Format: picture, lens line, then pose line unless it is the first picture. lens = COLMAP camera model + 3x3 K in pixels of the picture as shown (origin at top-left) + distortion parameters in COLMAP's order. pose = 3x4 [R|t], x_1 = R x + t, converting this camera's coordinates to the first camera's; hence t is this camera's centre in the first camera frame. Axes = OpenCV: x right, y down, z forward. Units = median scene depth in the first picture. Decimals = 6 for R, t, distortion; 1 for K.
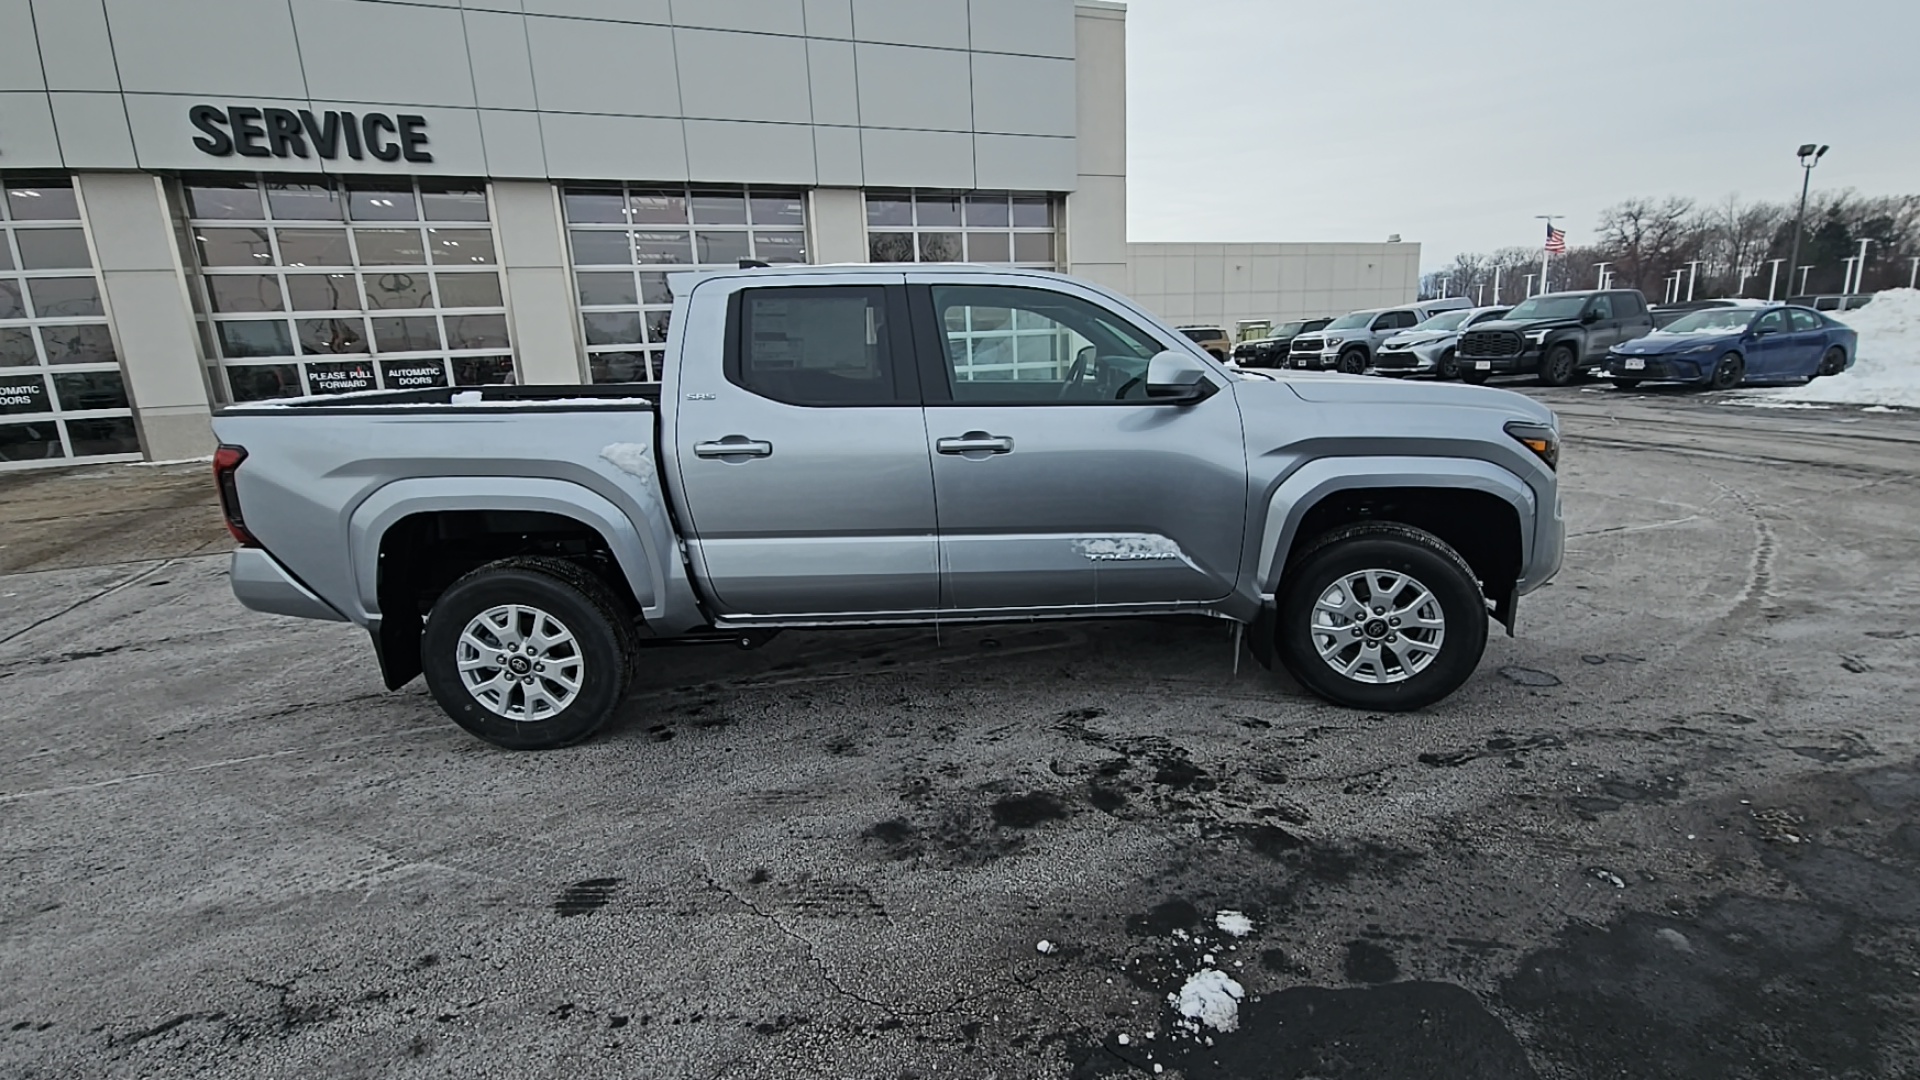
lens RADIAL K [[853.2, 0, 980.0], [0, 853.2, 536.9], [0, 0, 1]] dist [0.007239, -0.004828]
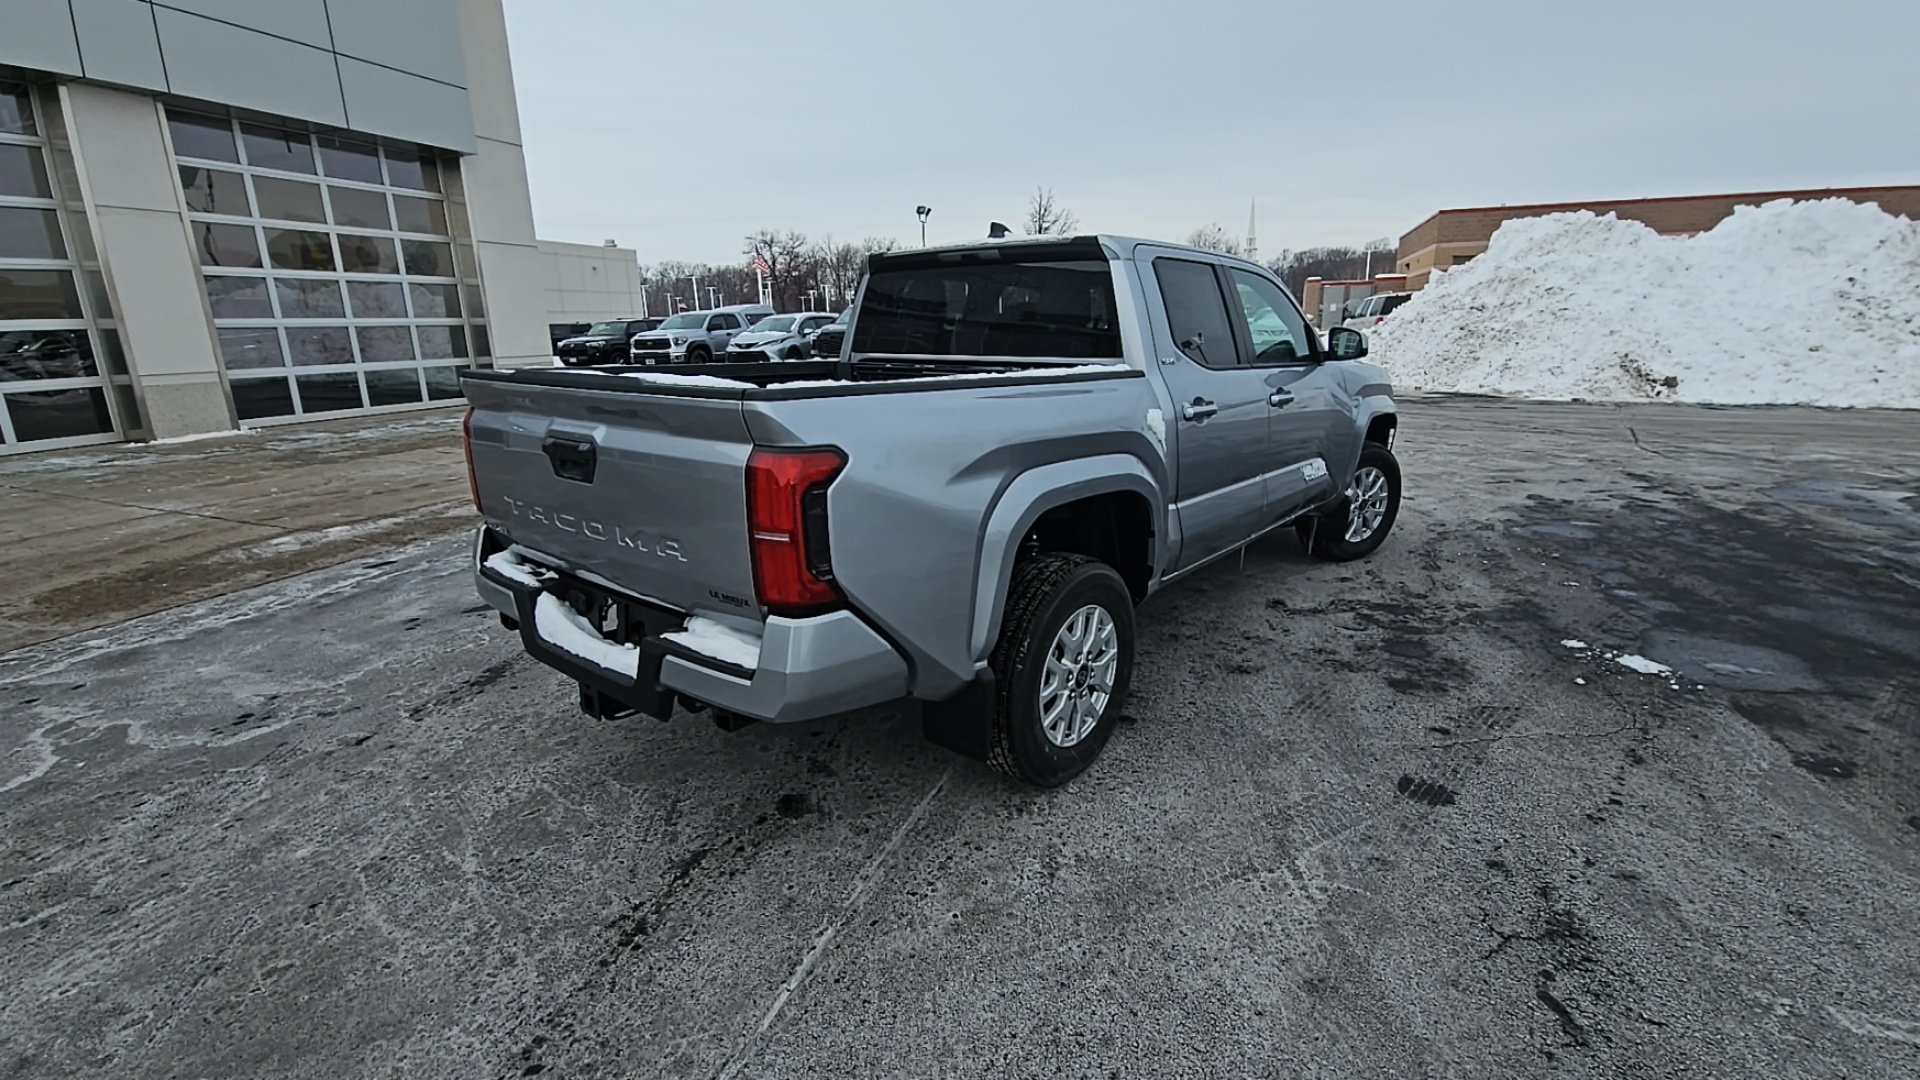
lens RADIAL K [[853.2, 0, 980.0], [0, 853.2, 536.9], [0, 0, 1]] dist [0.007239, -0.004828]
pose [[0.640182, -0.160248, 0.751324, -1.115750], [0.163556, 0.984011, 0.070516, -0.059850], [-0.750610, 0.077741, 0.656156, 0.459593]]
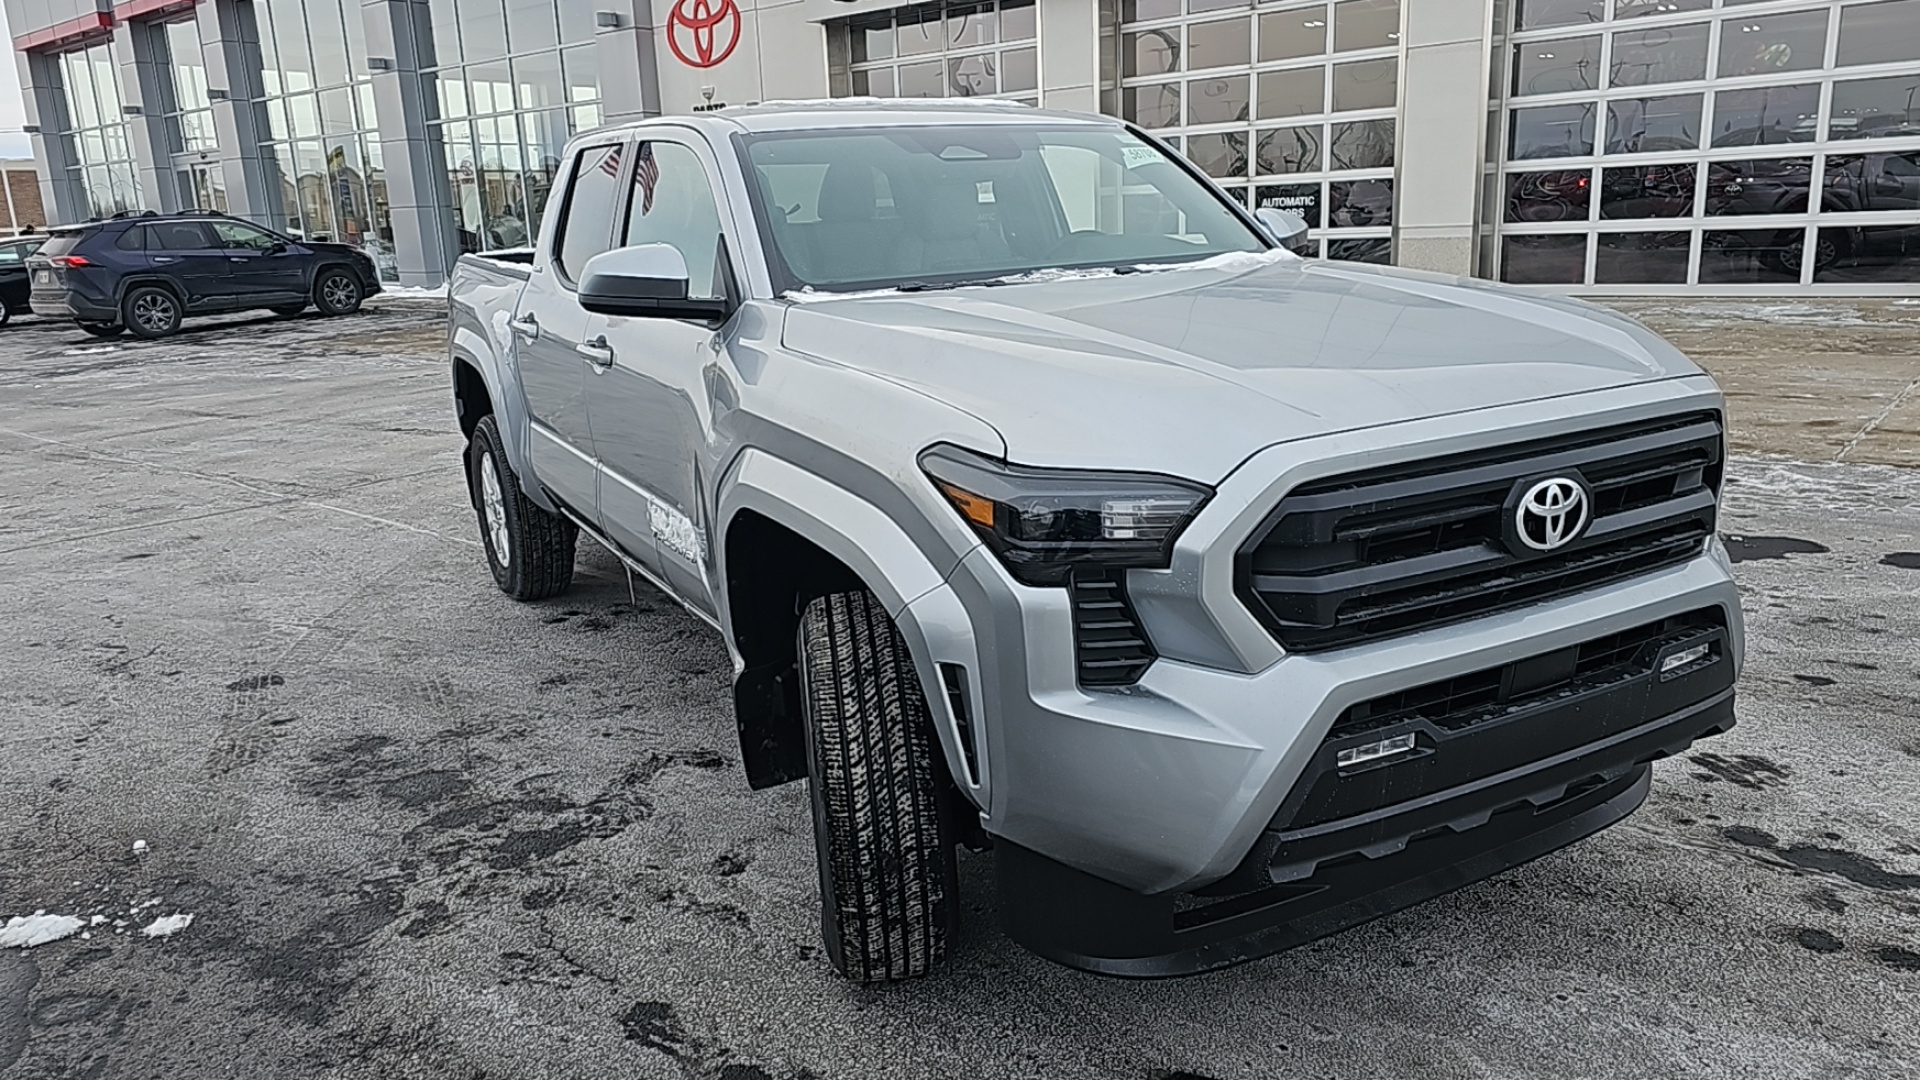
lens RADIAL K [[1359.6, 0, 960.0], [0, 1359.6, 540.0], [0, 0, 1]] dist [0.088693, -0.068841]
pose [[0.468175, 0.228728, -0.853519, 1.098813], [-0.174541, 0.970825, 0.164423, -0.180880], [0.866226, 0.071996, 0.494439, 0.600584]]
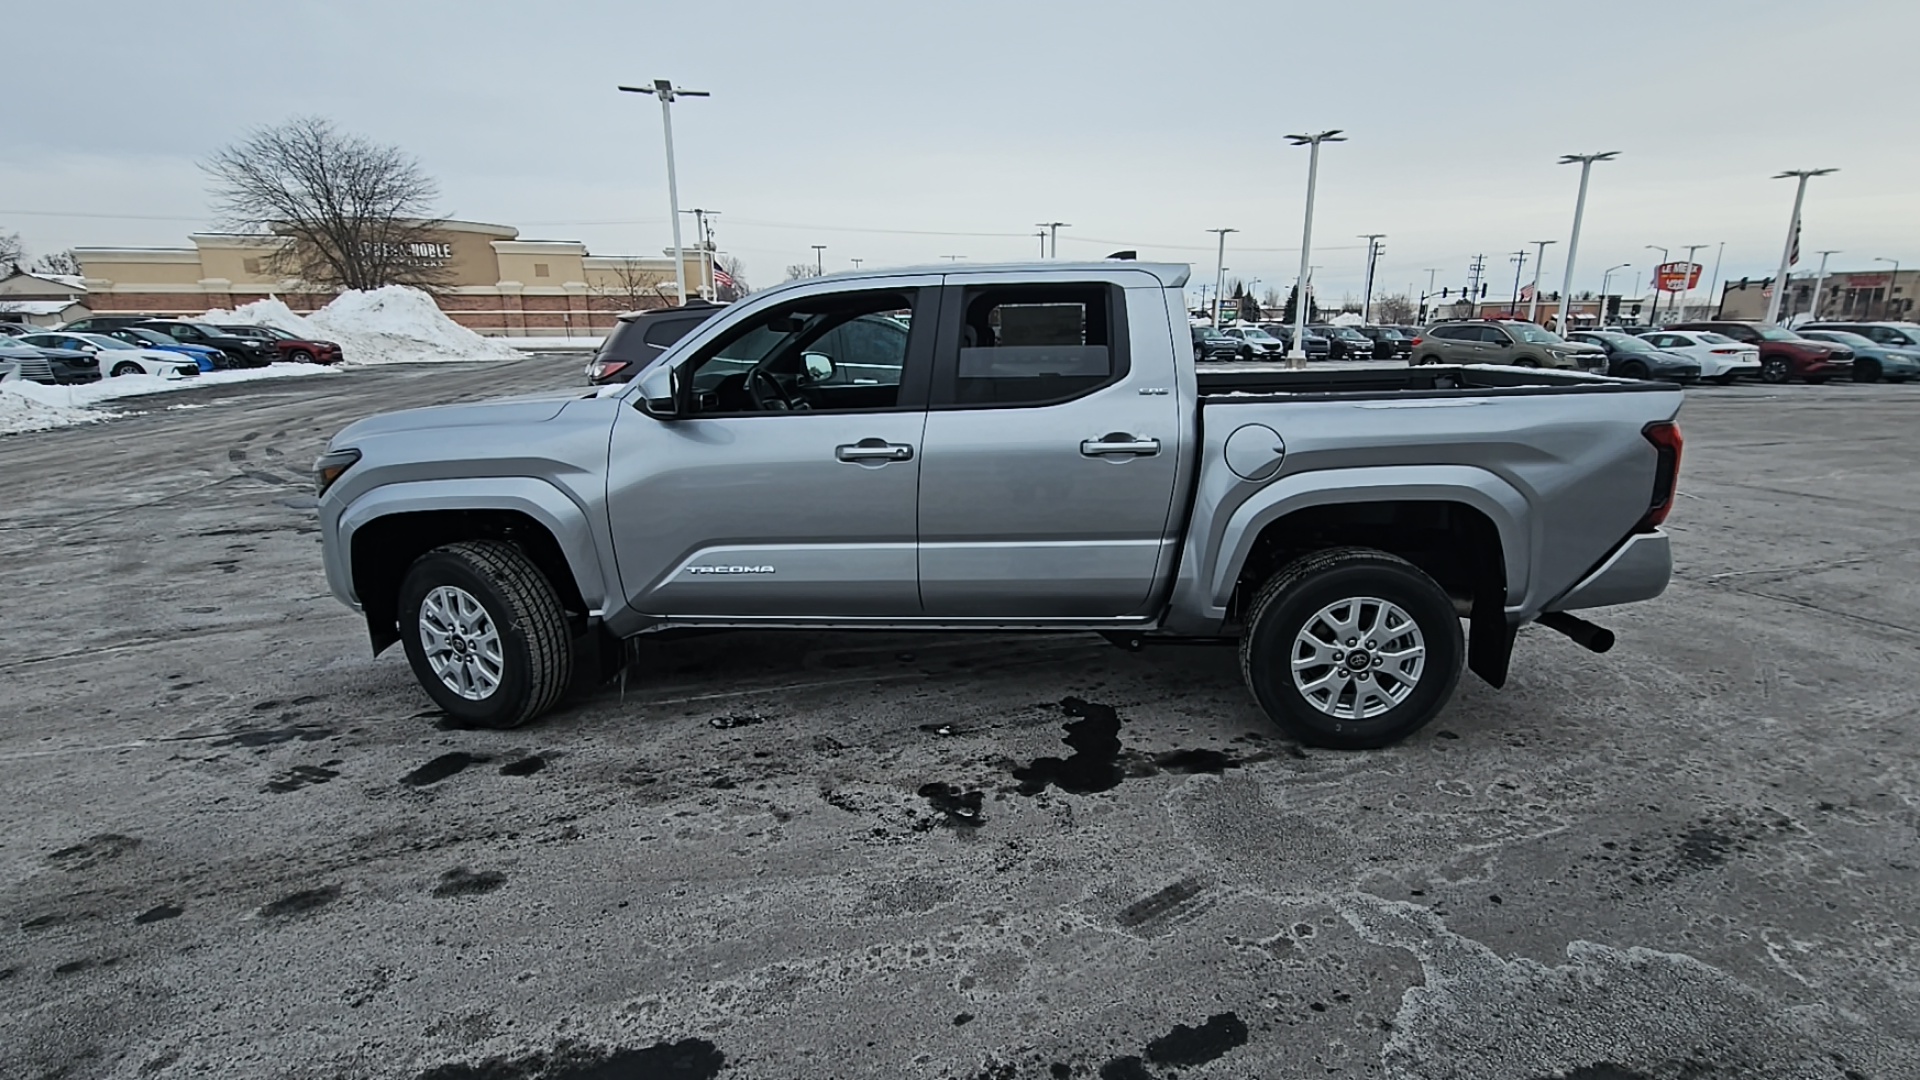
lens RADIAL K [[853.2, 0, 980.0], [0, 853.2, 536.9], [0, 0, 1]] dist [0.007239, -0.004828]
pose [[-0.994827, 0.020737, 0.099440, -0.209922], [0.063251, 0.892459, 0.446672, -0.513345], [-0.079483, 0.450652, -0.889154, 2.174183]]
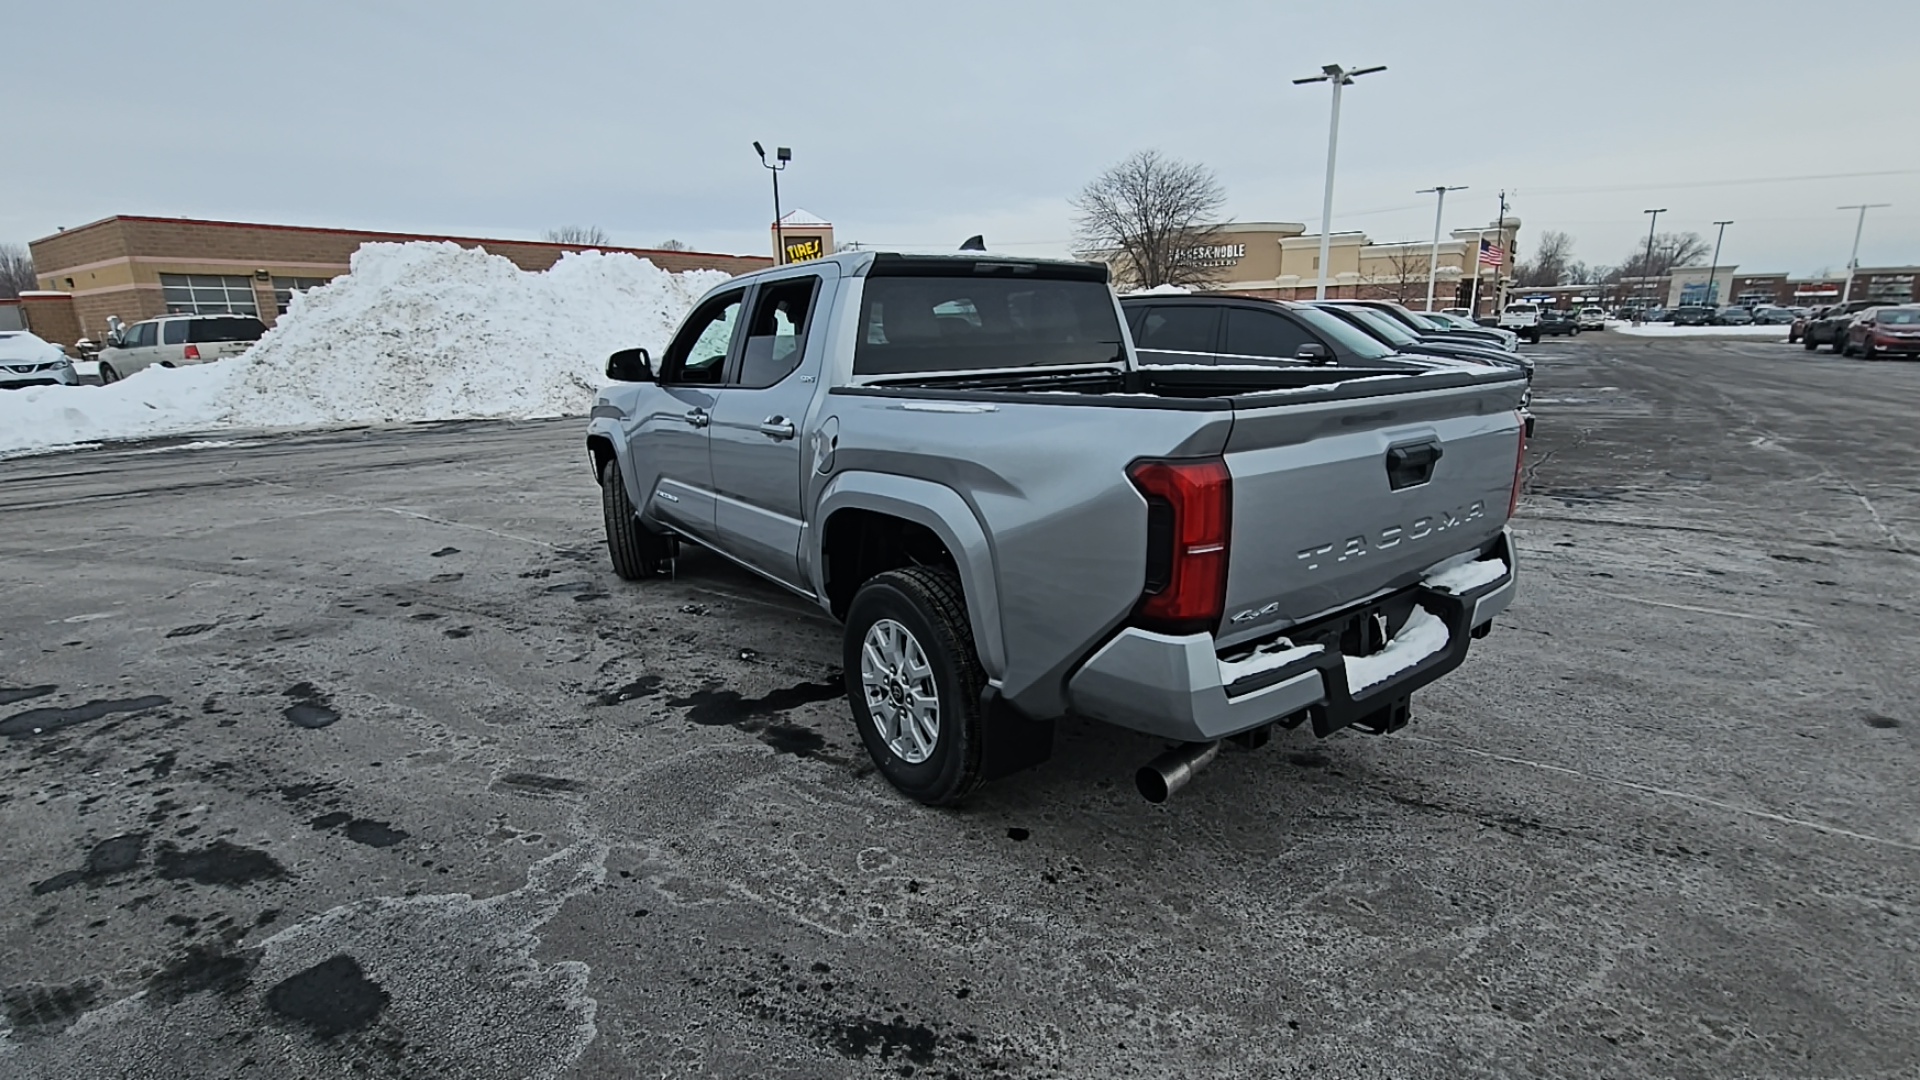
lens RADIAL K [[853.2, 0, 980.0], [0, 853.2, 536.9], [0, 0, 1]] dist [0.007239, -0.004828]
pose [[-0.583493, -0.146204, 0.798850, -1.143167], [0.222538, 0.917226, 0.330414, -0.354176], [-0.781033, 0.370569, -0.502658, 1.702662]]
